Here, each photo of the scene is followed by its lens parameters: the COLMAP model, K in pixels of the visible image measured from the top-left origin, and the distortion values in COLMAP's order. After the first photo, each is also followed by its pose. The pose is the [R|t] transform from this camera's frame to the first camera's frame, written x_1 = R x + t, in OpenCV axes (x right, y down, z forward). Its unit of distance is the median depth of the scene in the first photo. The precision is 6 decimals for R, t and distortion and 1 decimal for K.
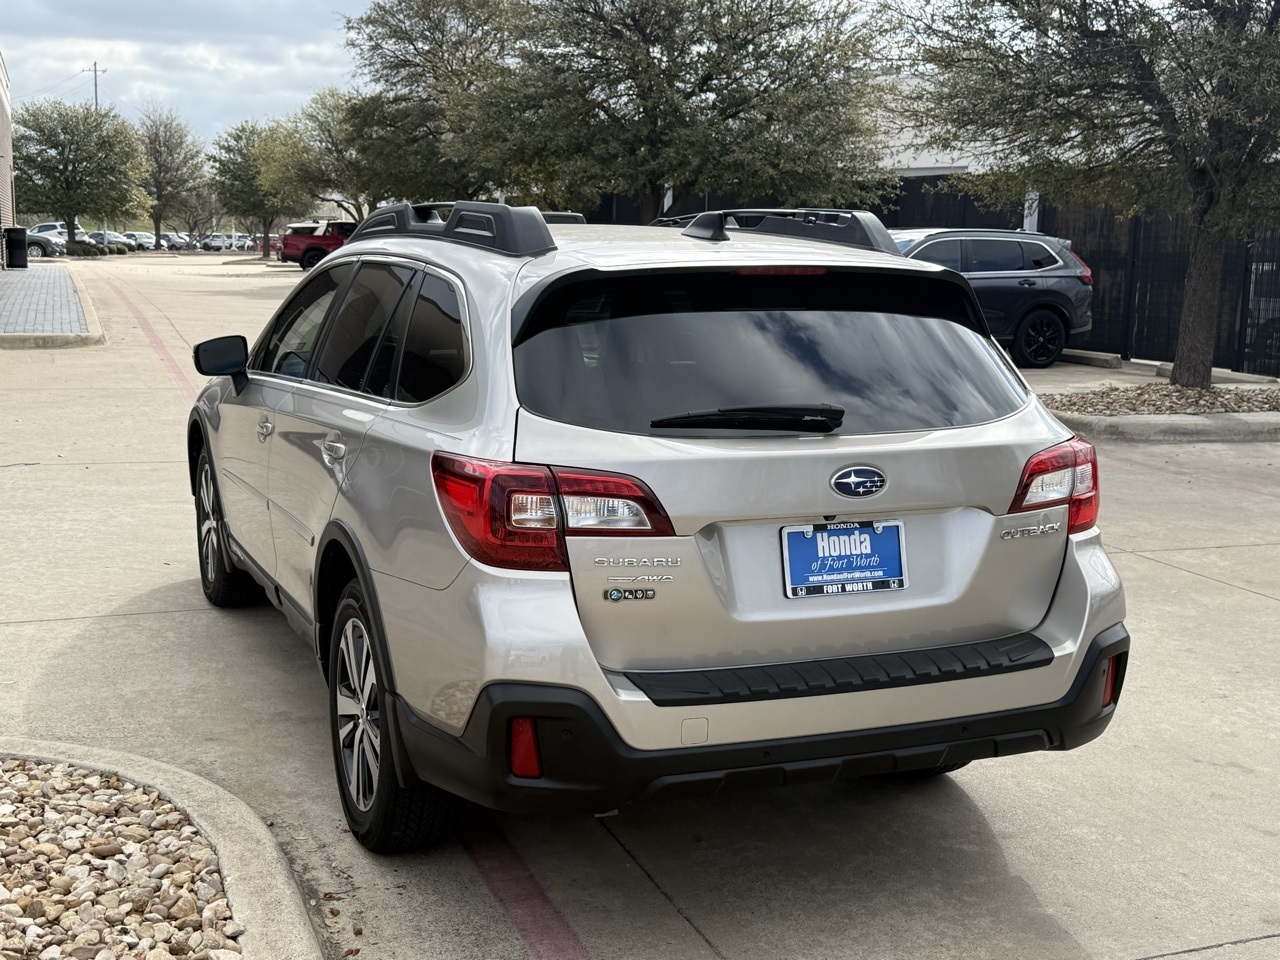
lens RADIAL K [[1553.5, 0, 641.7], [0, 1553.5, 464.4], [0, 0, 1]] dist [0.201198, -0.533219]
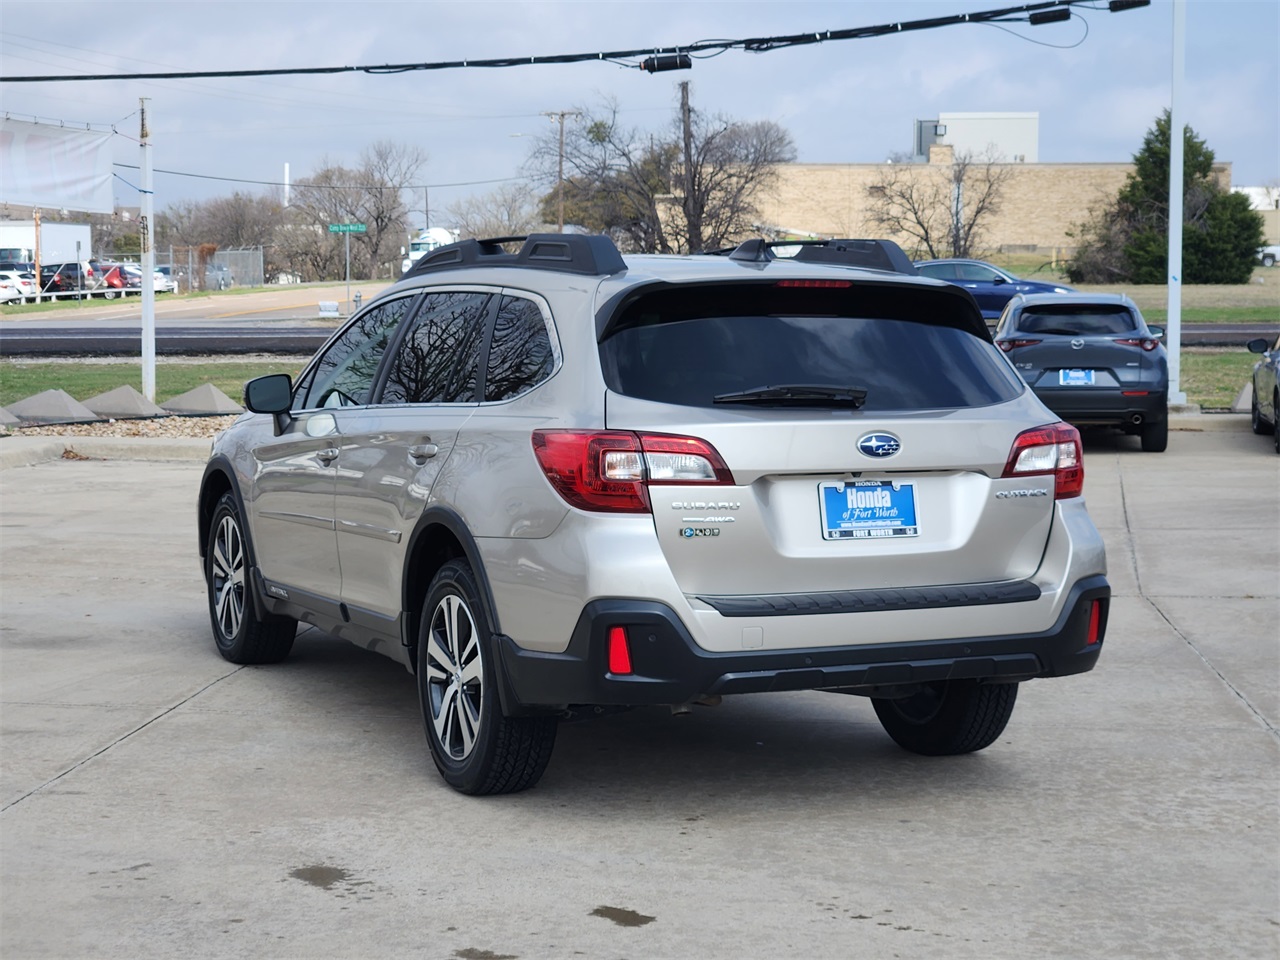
lens RADIAL K [[2455.4, 0, 635.5], [0, 2455.4, 430.7], [0, 0, 1]] dist [-0.462313, 5.538319]
pose [[0.999855, -0.012133, 0.011979, -0.077793], [0.013279, 0.994830, -0.100679, 0.189870], [-0.010695, 0.100824, 0.994847, -0.930958]]
